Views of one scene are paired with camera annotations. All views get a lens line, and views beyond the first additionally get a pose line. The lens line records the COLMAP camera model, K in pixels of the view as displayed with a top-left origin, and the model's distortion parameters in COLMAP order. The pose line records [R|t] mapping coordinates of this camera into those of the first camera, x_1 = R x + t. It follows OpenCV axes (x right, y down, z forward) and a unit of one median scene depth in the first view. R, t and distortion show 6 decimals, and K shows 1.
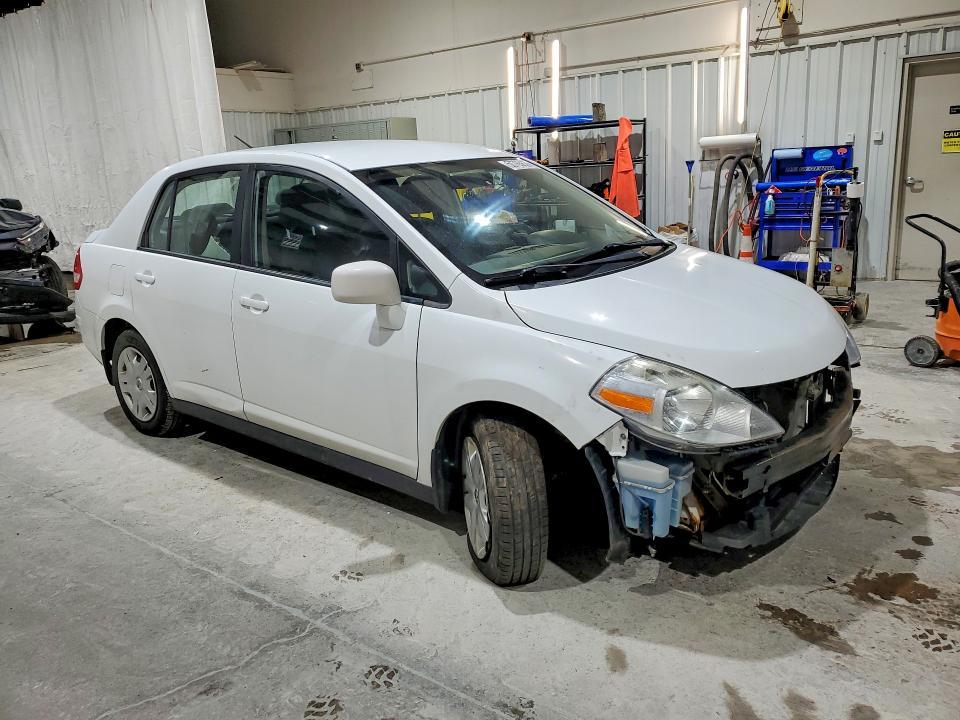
lens RADIAL K [[750.9, 0, 478.7], [0, 750.9, 354.1], [0, 0, 1]] dist [0.008787, 0.011364]
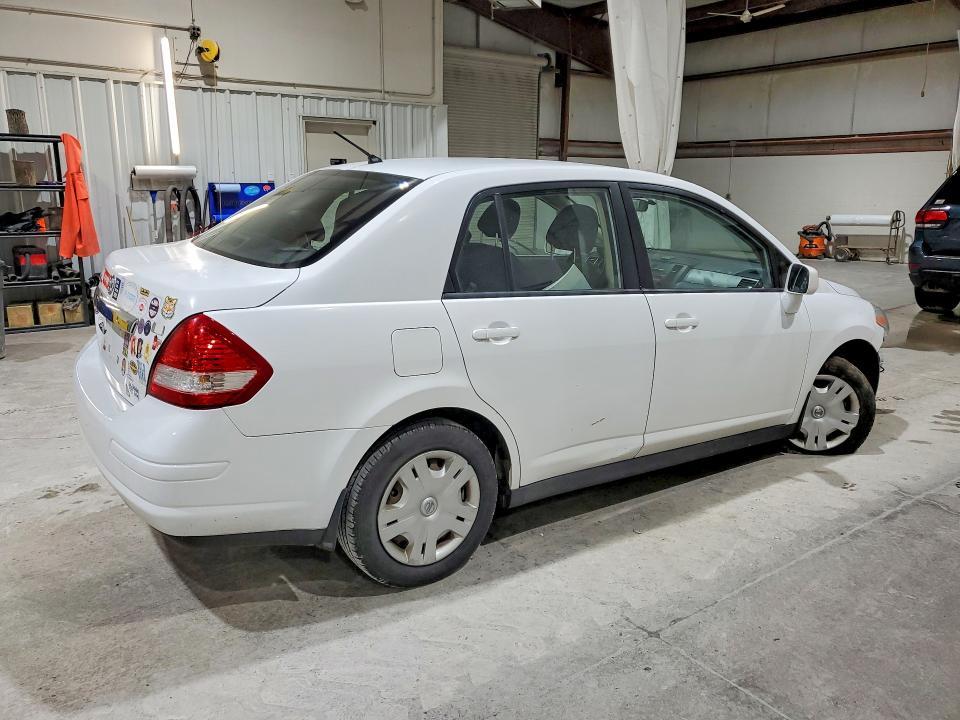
lens RADIAL K [[750.9, 0, 478.4], [0, 750.9, 363.5], [0, 0, 1]] dist [0.008787, 0.011364]
pose [[0.273274, -0.175360, 0.945817, -1.161401], [0.211956, 0.970054, 0.118613, -0.166915], [-0.938294, 0.168058, 0.302259, 0.843386]]
